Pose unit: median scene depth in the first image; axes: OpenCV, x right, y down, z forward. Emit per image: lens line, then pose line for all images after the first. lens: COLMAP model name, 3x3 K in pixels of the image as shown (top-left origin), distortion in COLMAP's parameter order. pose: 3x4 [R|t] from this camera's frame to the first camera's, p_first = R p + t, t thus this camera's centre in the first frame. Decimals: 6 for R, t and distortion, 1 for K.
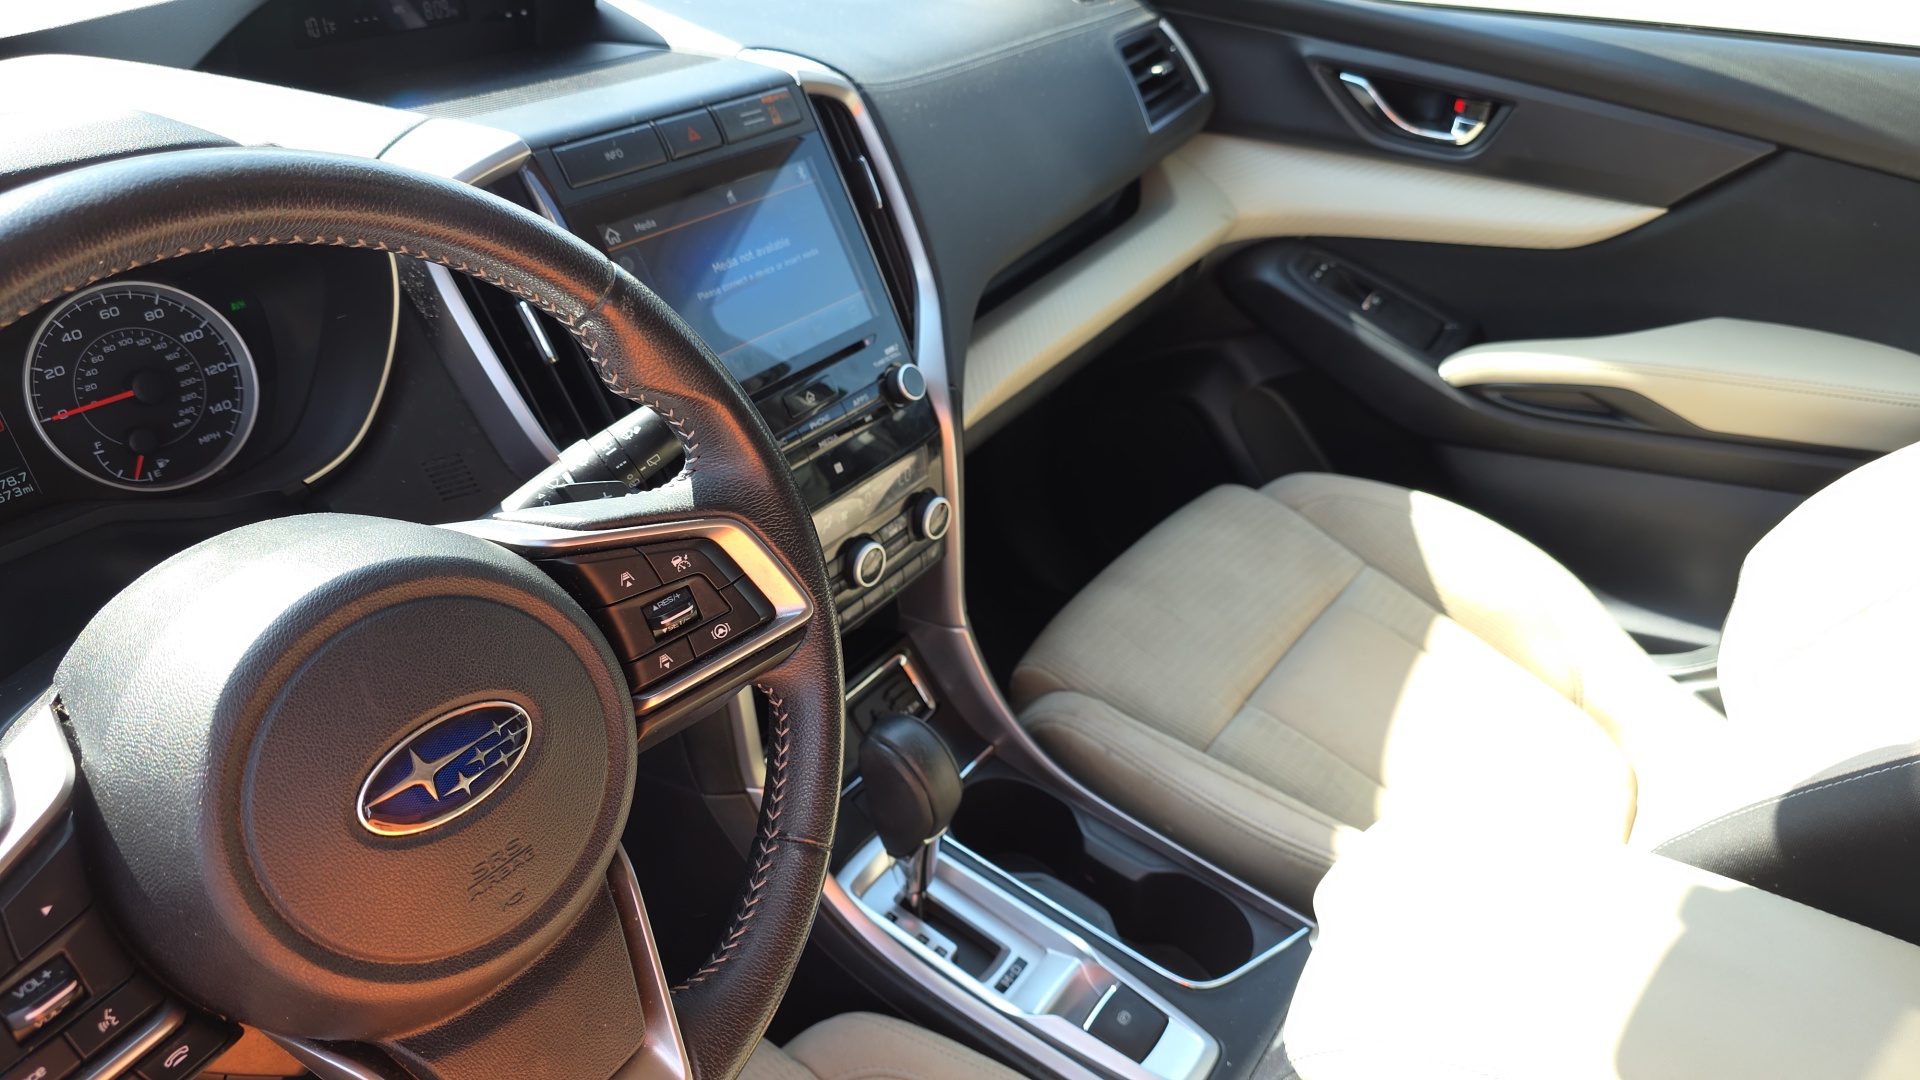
lens RADIAL K [[1295.5, 0, 961.2], [0, 1295.5, 534.9], [0, 0, 1]] dist [0.029709, -0.054089]
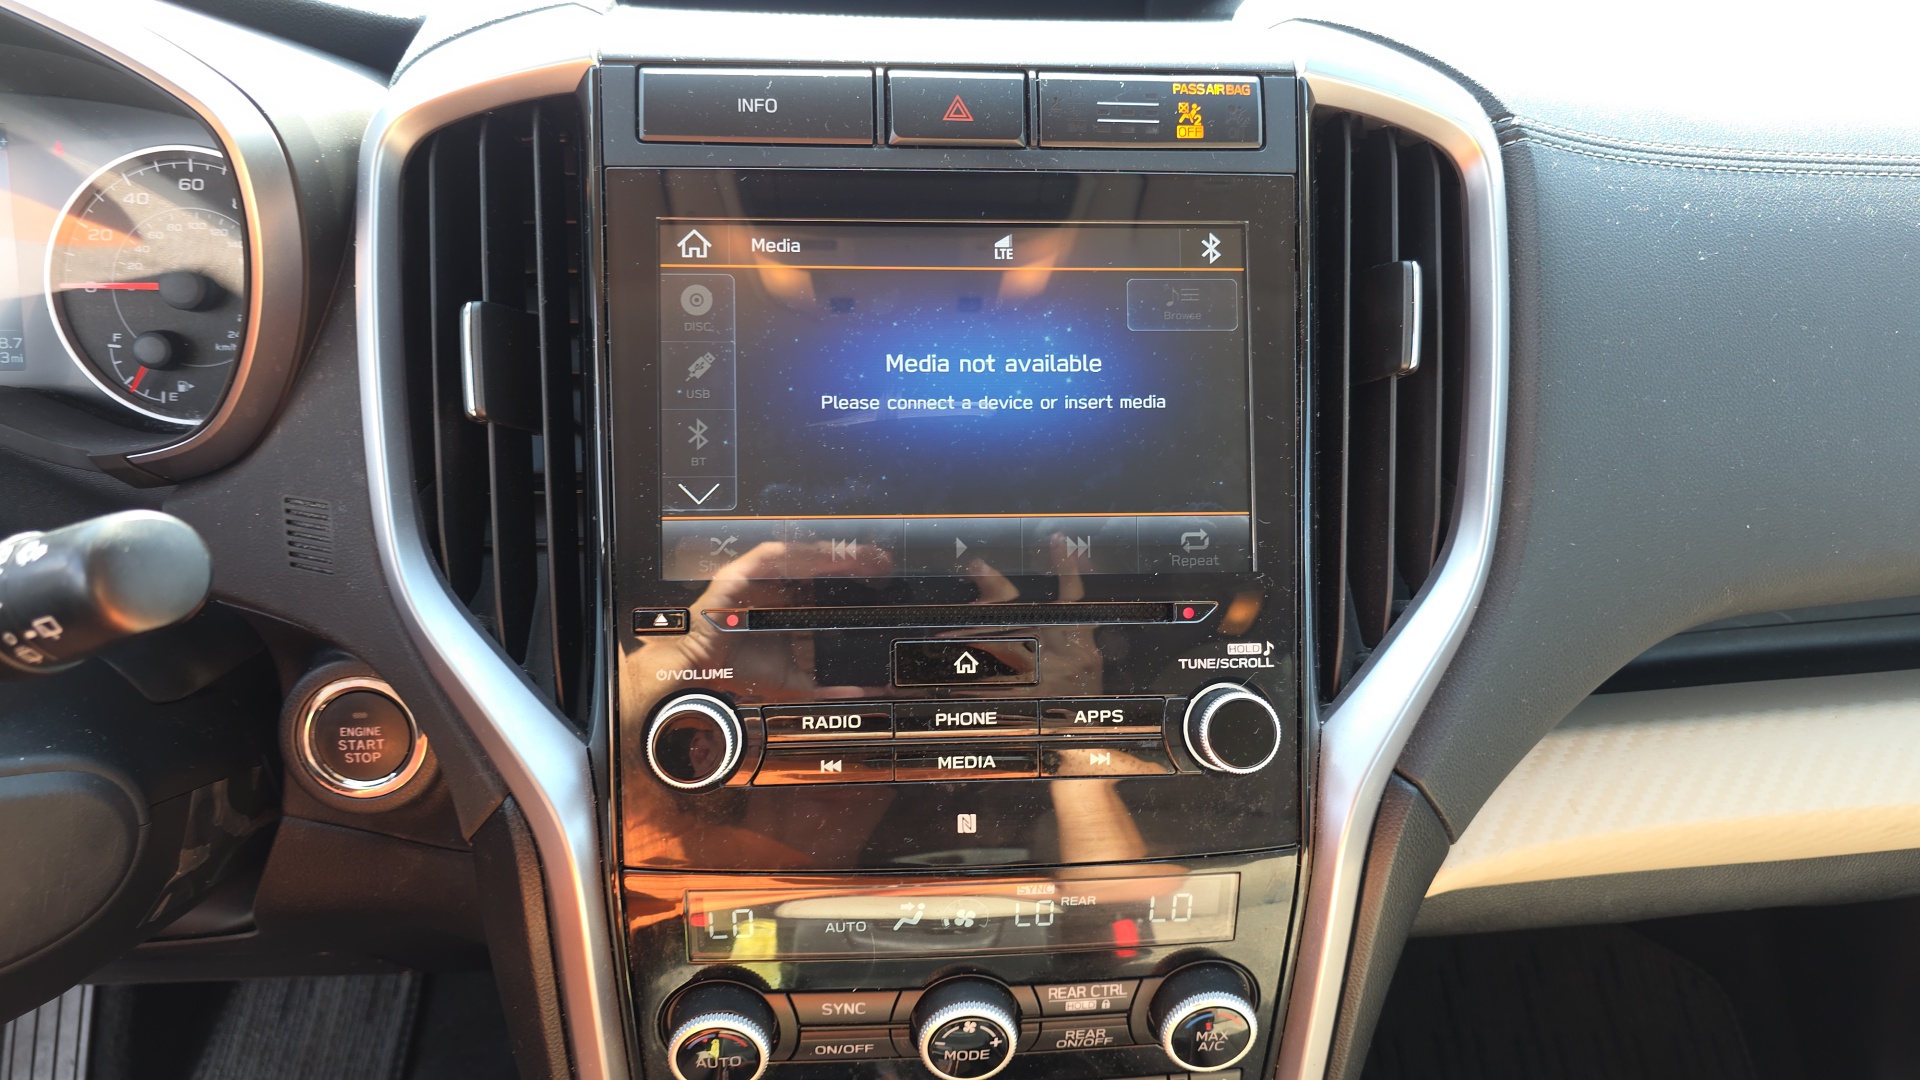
lens RADIAL K [[1295.5, 0, 973.2], [0, 1295.5, 535.3], [0, 0, 1]] dist [0.029709, -0.054089]
pose [[0.639308, 0.348158, -0.685617, 0.233629], [-0.413678, 0.907328, 0.075007, -0.222390], [0.648194, 0.235672, 0.724088, 0.758242]]
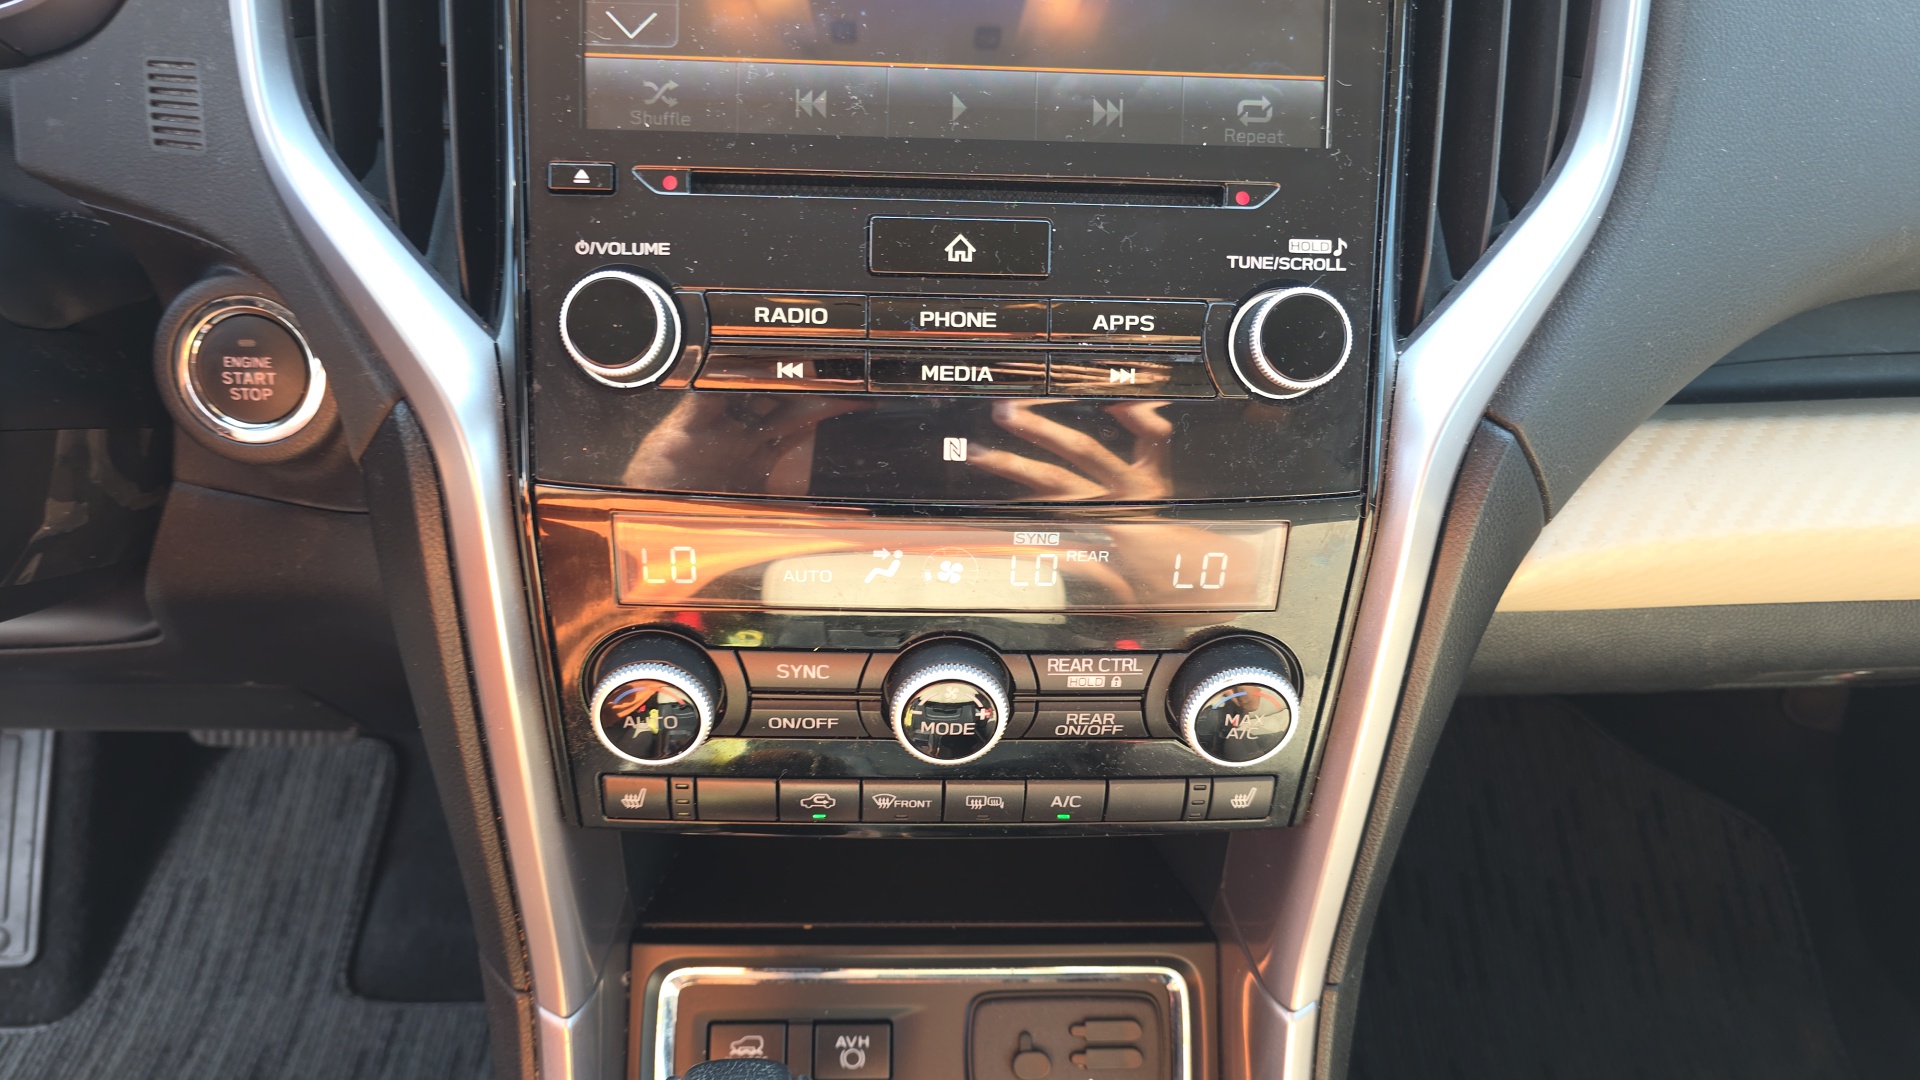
lens RADIAL K [[1295.5, 0, 945.2], [0, 1295.5, 557.9], [0, 0, 1]] dist [0.029709, -0.054089]
pose [[0.605511, 0.423284, -0.673934, 0.212174], [-0.437151, 0.884533, 0.162789, -0.102747], [0.665023, 0.196040, 0.720634, 0.870097]]
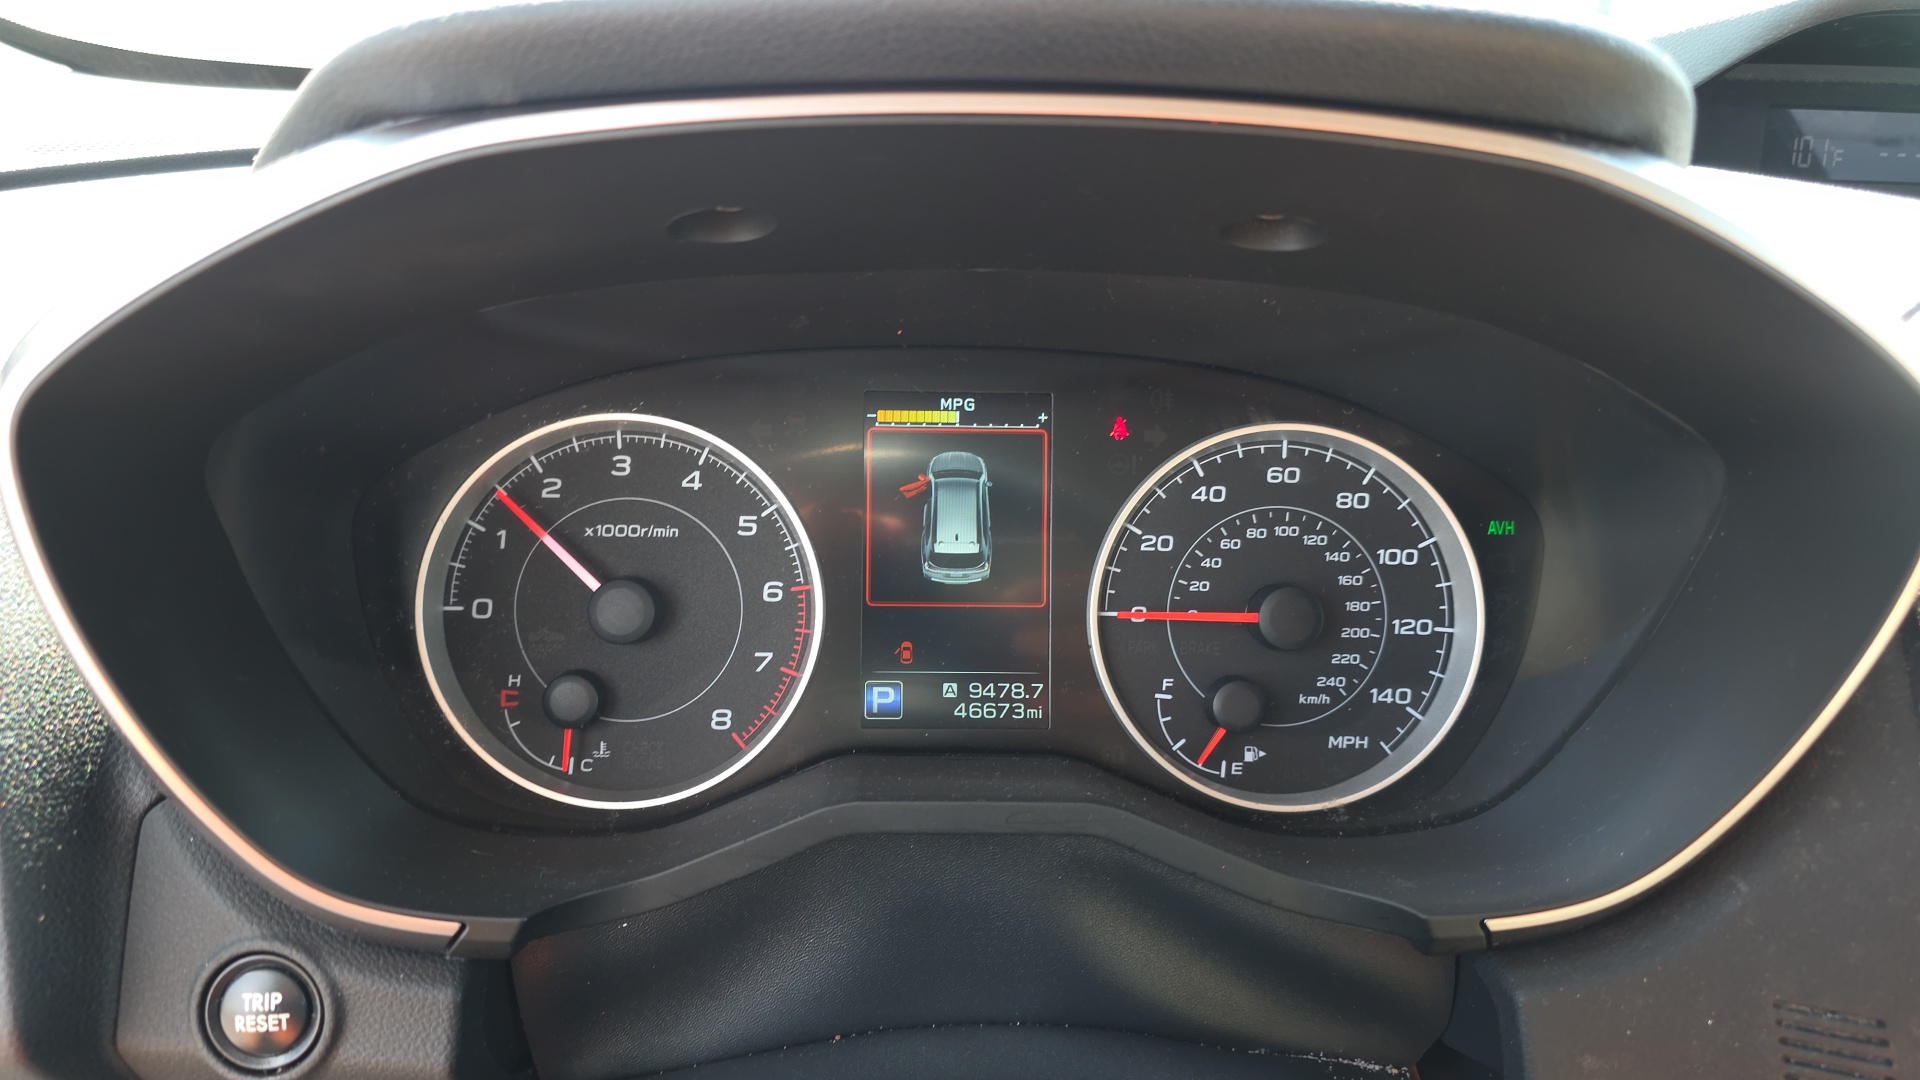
lens RADIAL K [[1295.5, 0, 914.7], [0, 1295.5, 544.0], [0, 0, 1]] dist [0.029709, -0.054089]
pose [[0.576318, 0.246092, -0.779292, -0.293130], [-0.422959, 0.905754, -0.026768, -0.059898], [0.699259, 0.345035, 0.626089, 0.527924]]
